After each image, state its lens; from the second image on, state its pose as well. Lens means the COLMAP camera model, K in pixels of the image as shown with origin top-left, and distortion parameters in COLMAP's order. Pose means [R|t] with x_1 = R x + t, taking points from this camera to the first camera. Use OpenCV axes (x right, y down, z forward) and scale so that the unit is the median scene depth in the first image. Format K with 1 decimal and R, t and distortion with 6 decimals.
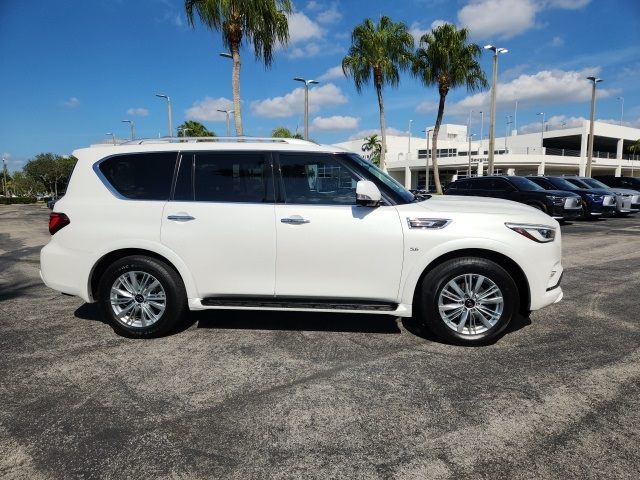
lens RADIAL K [[427.4, 0, 323.2], [0, 427.4, 240.1], [0, 0, 1]] dist [0.071836, -0.061968]
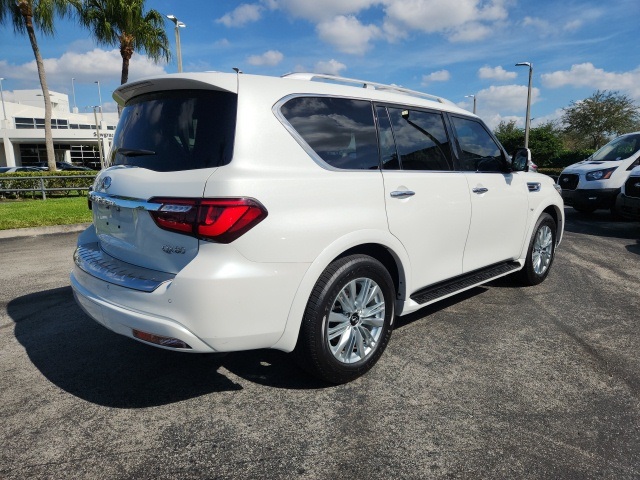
lens RADIAL K [[427.4, 0, 327.0], [0, 427.4, 238.0], [0, 0, 1]] dist [0.071836, -0.061968]
pose [[0.639257, -0.125407, 0.758699, -0.183150], [0.092576, 0.991988, 0.085966, -0.009799], [-0.763401, 0.015283, 0.645744, 0.117967]]
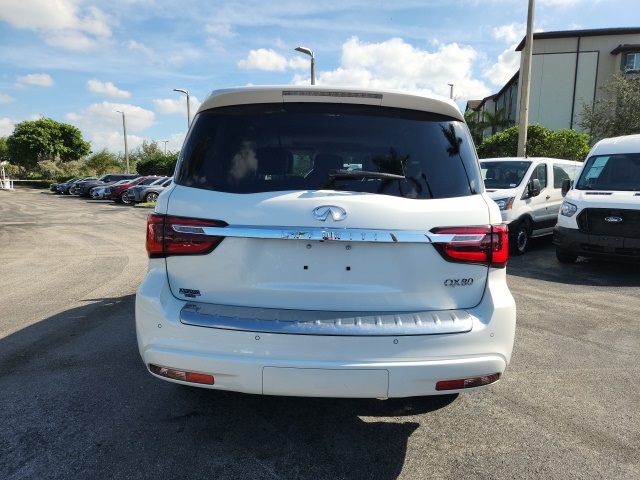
lens RADIAL K [[427.4, 0, 326.8], [0, 427.4, 240.0], [0, 0, 1]] dist [0.071836, -0.061968]
pose [[-0.117038, -0.117854, 0.986110, -0.218808], [0.099895, 0.986501, 0.129757, -0.026327], [-0.988091, 0.113694, -0.103685, 0.250869]]
